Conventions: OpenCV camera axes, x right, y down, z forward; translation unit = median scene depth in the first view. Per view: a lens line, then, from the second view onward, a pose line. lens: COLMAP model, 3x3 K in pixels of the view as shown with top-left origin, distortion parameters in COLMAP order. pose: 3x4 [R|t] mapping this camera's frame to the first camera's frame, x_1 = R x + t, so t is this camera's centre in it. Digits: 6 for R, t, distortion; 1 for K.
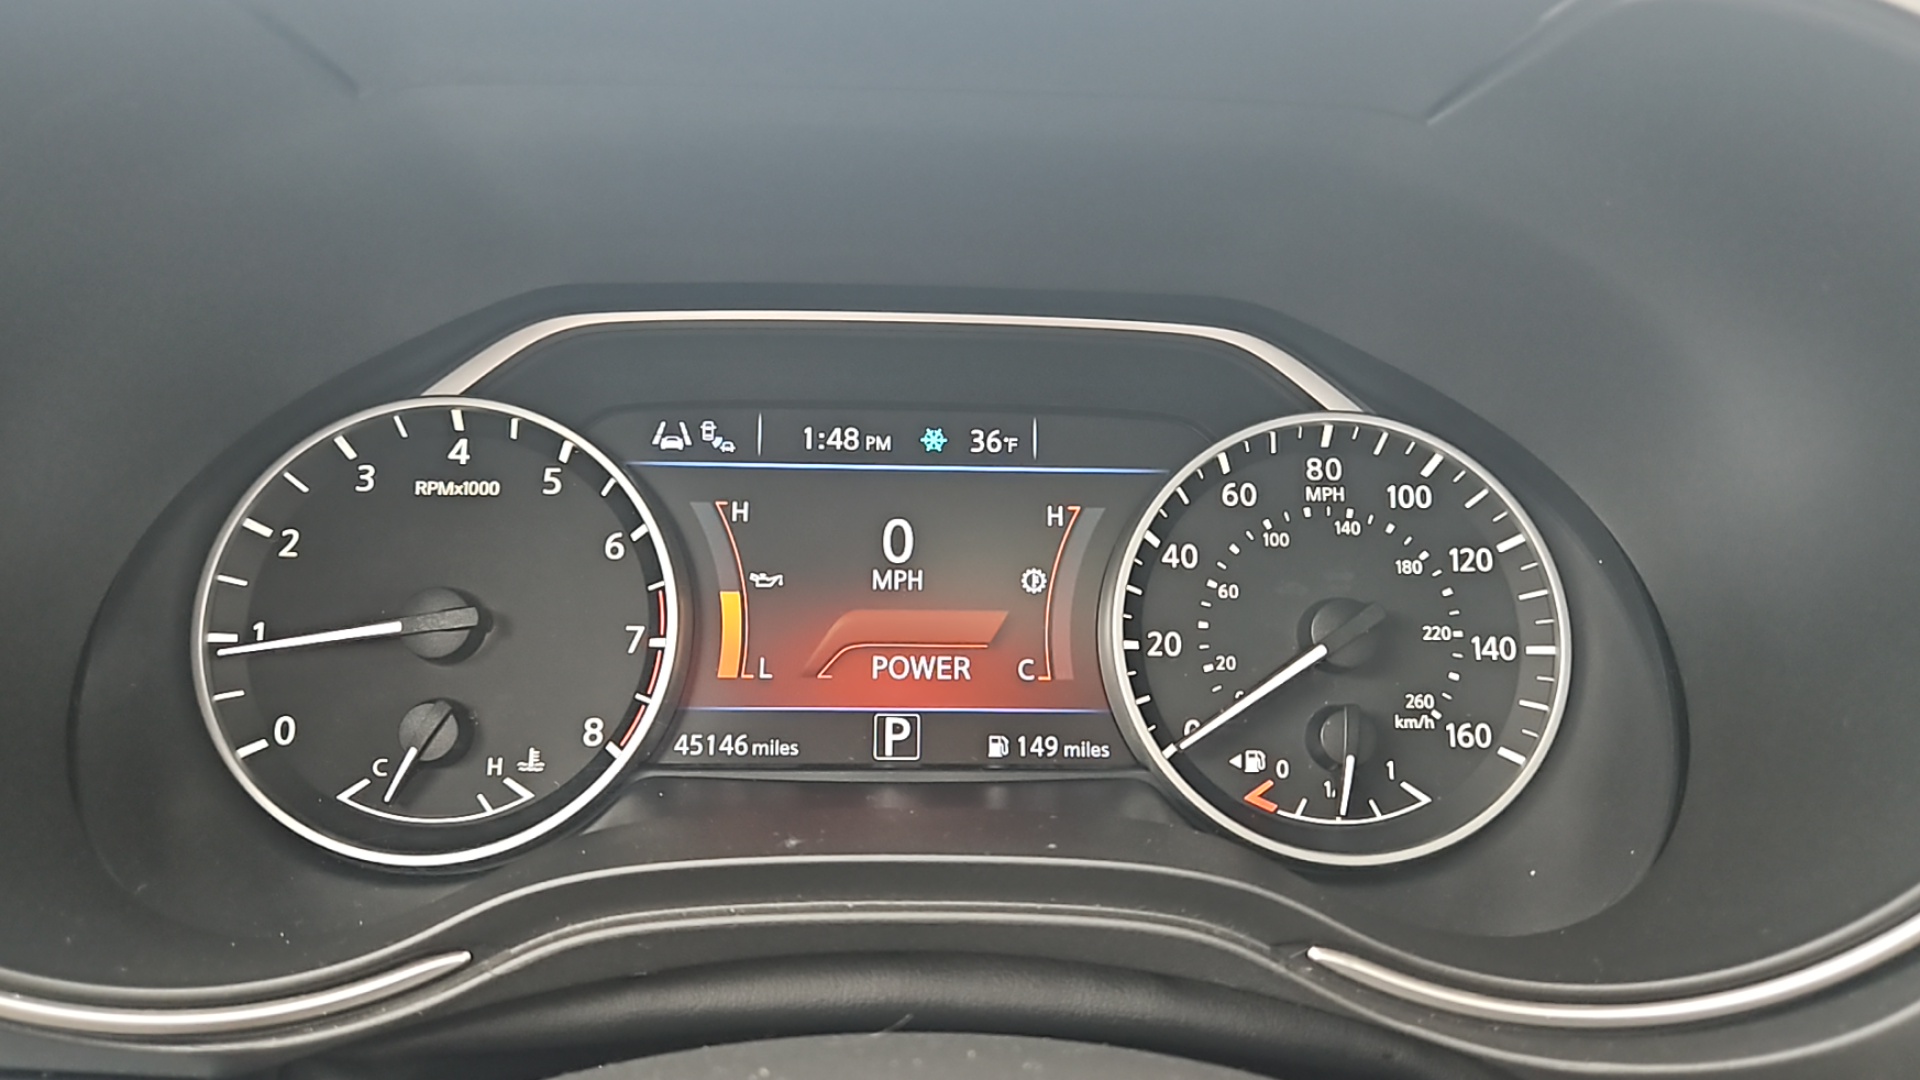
lens RADIAL K [[1402.0, 0, 960.0], [0, 1402.0, 540.0], [0, 0, 1]] dist [0.042753, -0.057902]
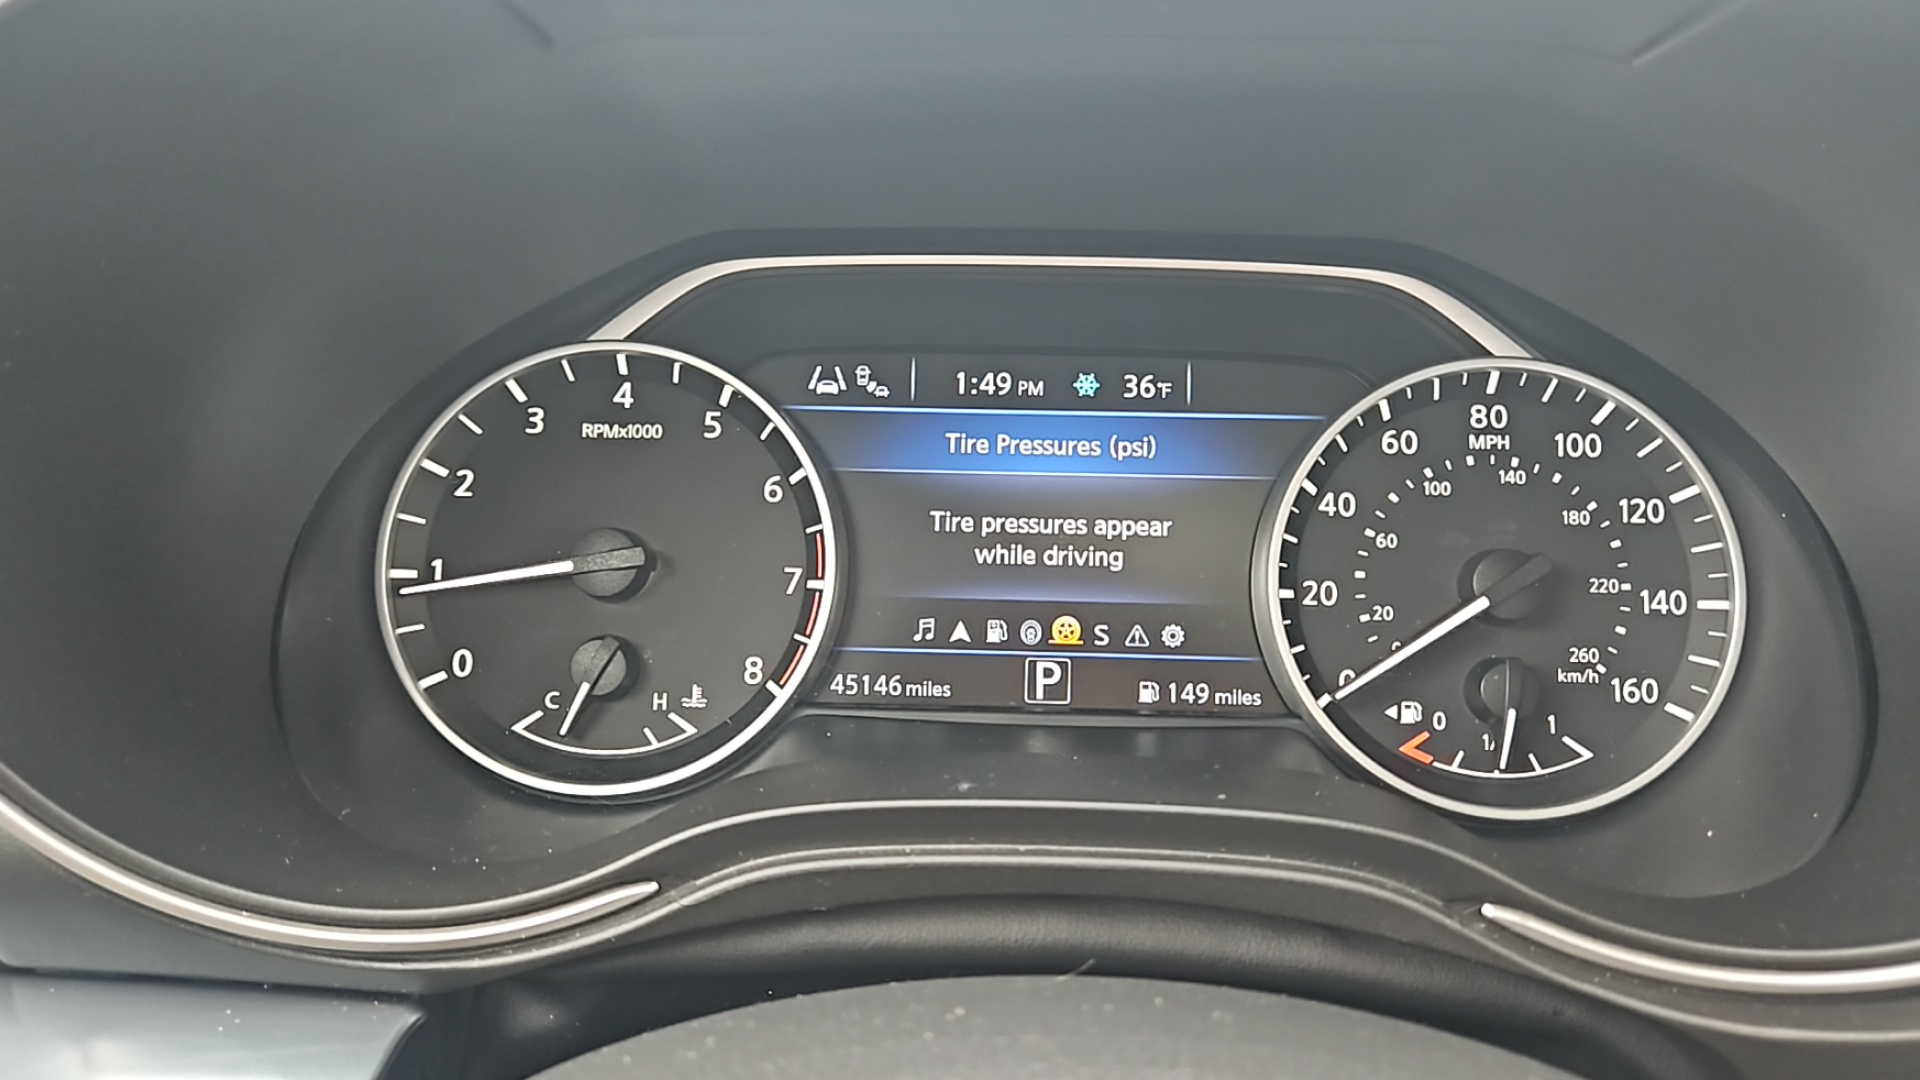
lens RADIAL K [[1402.0, 0, 960.0], [0, 1402.0, 540.0], [0, 0, 1]] dist [0.042753, -0.057902]
pose [[0.997350, 0.012104, -0.071732, -0.037387], [-0.008669, 0.998809, 0.048006, -0.008867], [0.072228, -0.047257, 0.996268, -0.005370]]
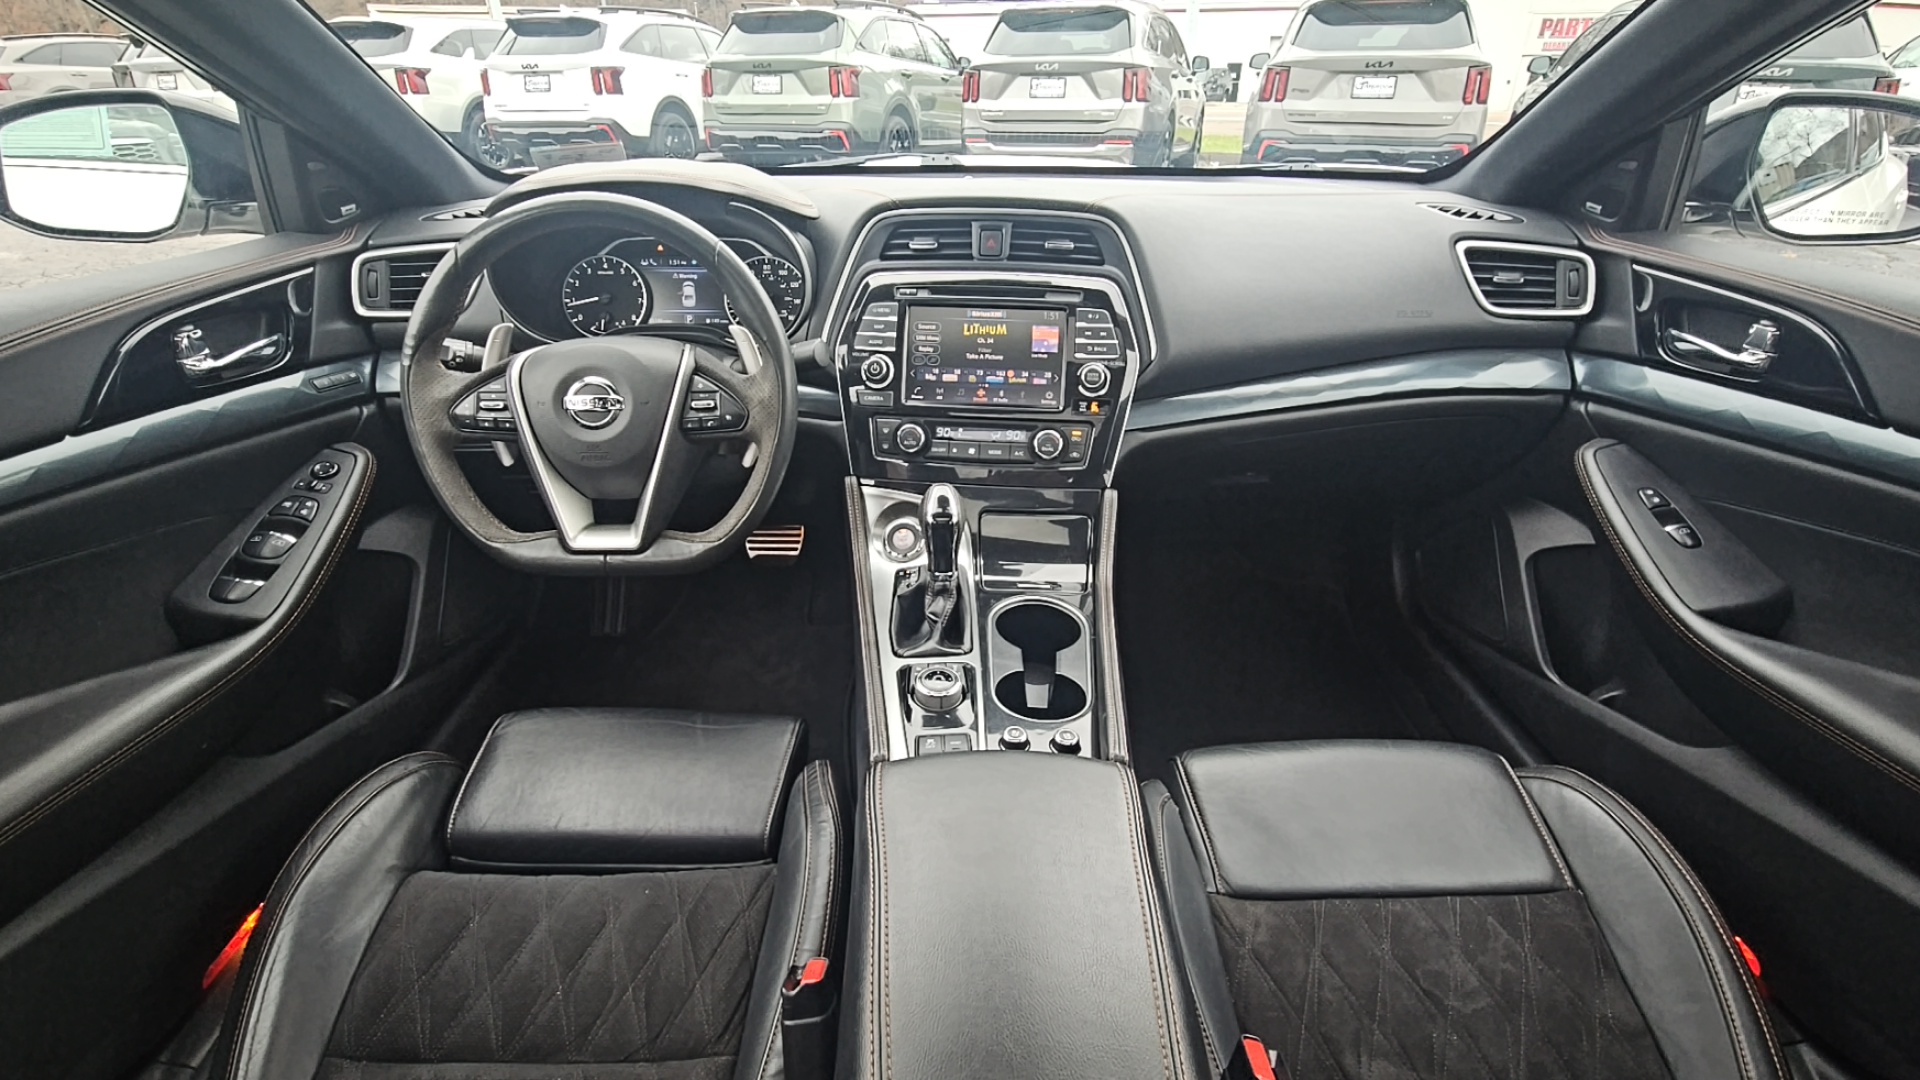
lens RADIAL K [[858.6, 0, 957.4], [0, 858.6, 535.1], [0, 0, 1]] dist [0.013255, -0.008591]
pose [[0.999230, -0.001629, -0.039209, 1.145824], [0.011444, 0.967808, 0.251428, 0.125085], [0.037537, -0.251683, 0.967081, -2.456274]]
